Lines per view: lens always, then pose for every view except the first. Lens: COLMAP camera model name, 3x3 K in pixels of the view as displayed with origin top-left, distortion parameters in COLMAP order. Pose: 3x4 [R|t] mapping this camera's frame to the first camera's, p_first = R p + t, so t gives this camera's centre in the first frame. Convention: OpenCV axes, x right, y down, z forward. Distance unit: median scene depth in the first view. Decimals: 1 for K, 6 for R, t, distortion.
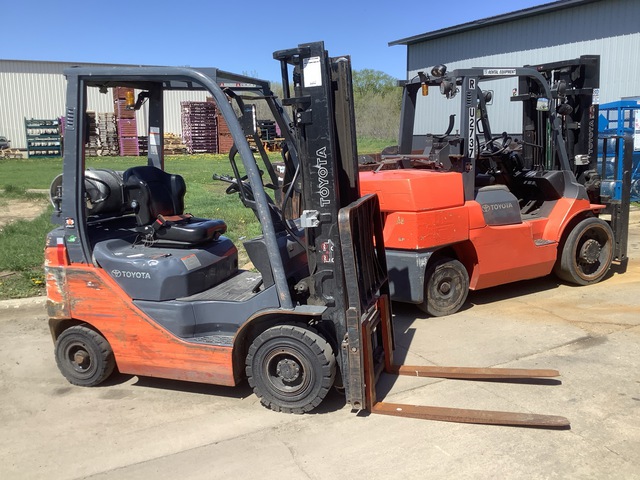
lens RADIAL K [[569.7, 0, 320.0], [0, 569.7, 240.0], [0, 0, 1]] dist [0.115597, -0.241186]
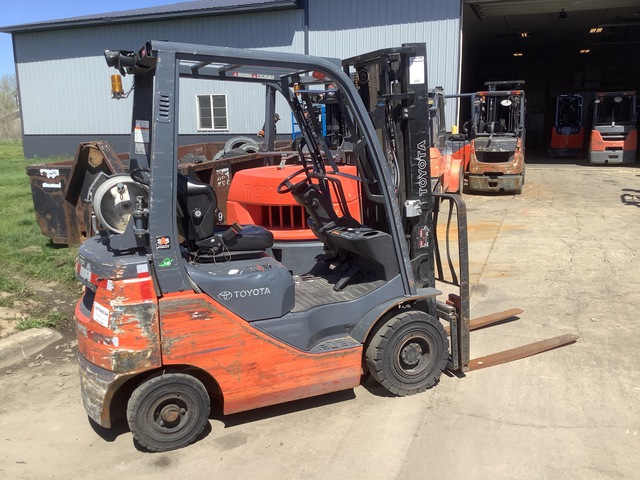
lens RADIAL K [[569.7, 0, 320.0], [0, 569.7, 240.0], [0, 0, 1]] dist [0.115597, -0.241186]
pose [[0.754308, -0.118659, 0.645709, -0.772287], [0.119373, 0.991925, 0.042831, -0.040982], [-0.645577, 0.044773, 0.762382, 0.275315]]
